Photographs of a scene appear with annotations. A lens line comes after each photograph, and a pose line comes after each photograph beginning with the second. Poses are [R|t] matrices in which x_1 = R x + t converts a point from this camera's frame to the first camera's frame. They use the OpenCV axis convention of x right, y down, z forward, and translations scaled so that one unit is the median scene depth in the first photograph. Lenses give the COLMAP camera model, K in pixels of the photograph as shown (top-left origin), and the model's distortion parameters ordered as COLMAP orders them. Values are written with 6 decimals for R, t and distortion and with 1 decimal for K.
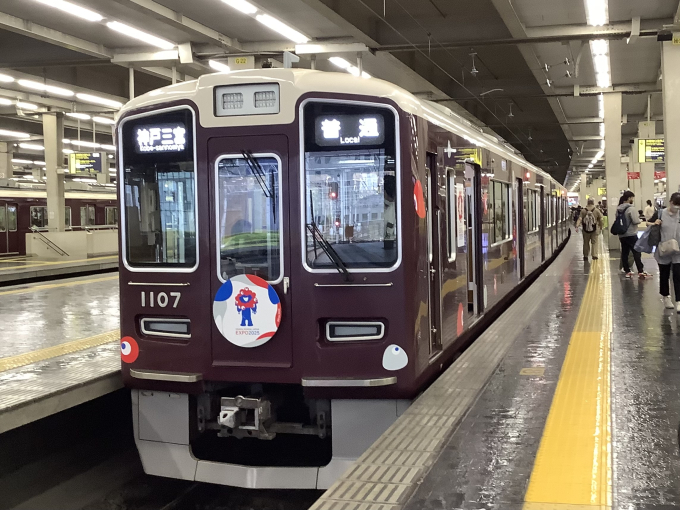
lens RADIAL K [[1130.0, 0, 338.7], [0, 1130.0, 236.7], [0, 0, 1]] dist [-0.014975, -0.185618]
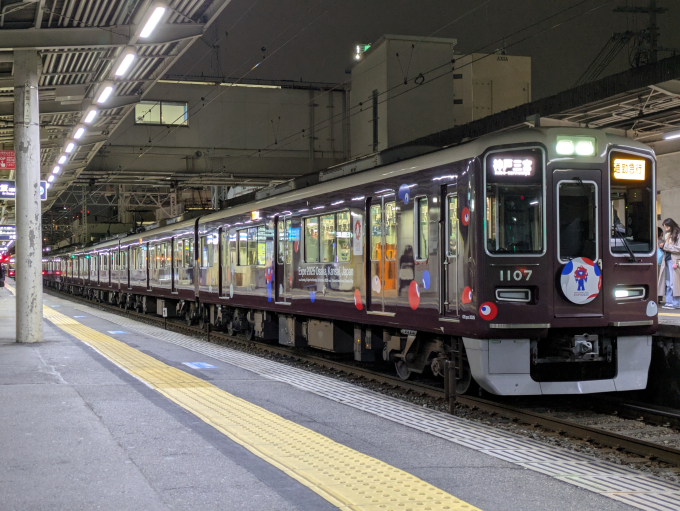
lens RADIAL K [[1130.0, 0, 338.7], [0, 1130.0, 237.2], [0, 0, 1]] dist [-0.014975, -0.185618]
pose [[0.806123, 0.032437, 0.590859, -1.252428], [0.008248, 0.997784, -0.066029, 0.104468], [-0.591691, 0.058102, 0.804069, -0.053416]]
